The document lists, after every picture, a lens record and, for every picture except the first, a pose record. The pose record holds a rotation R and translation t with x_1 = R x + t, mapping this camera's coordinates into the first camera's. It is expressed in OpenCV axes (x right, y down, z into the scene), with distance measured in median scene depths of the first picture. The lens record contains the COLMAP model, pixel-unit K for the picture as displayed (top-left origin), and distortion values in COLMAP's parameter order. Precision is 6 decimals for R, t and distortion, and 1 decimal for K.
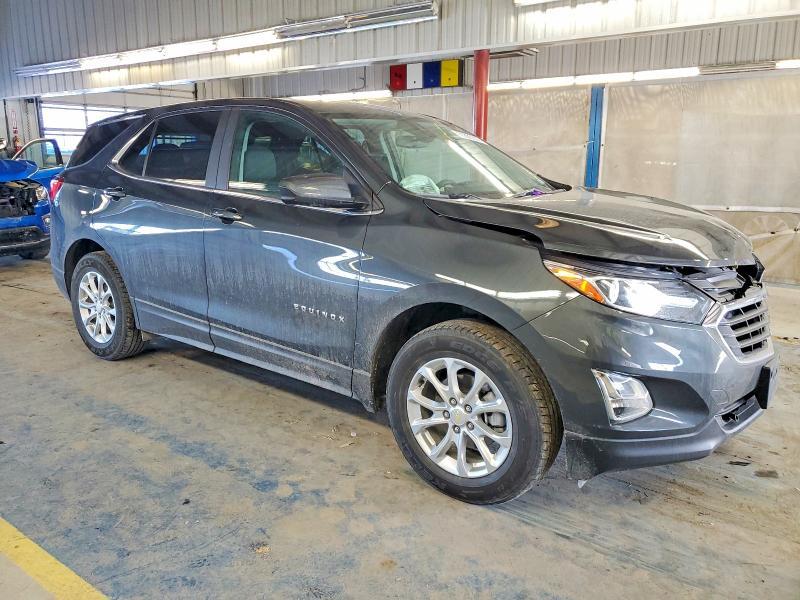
lens RADIAL K [[666.3, 0, 399.7], [0, 666.3, 278.8], [0, 0, 1]] dist [0.070379, 0.000288]
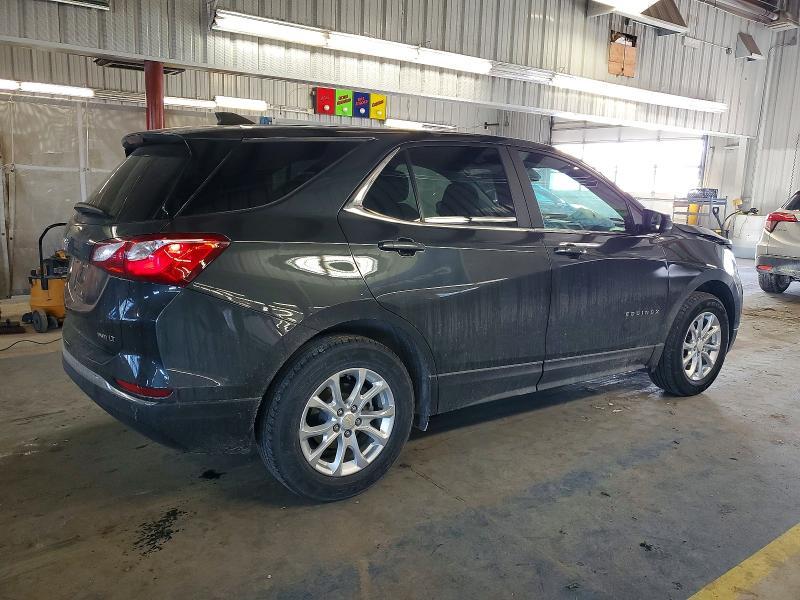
lens RADIAL K [[629.9, 0, 400.0], [0, 629.9, 300.0], [0, 0, 1]] dist [-0.028190, 0.002677]
pose [[0.259530, -0.171202, 0.950439, -1.060509], [0.139871, 0.980448, 0.138414, -0.159734], [-0.955552, 0.097017, 0.278402, 0.827686]]
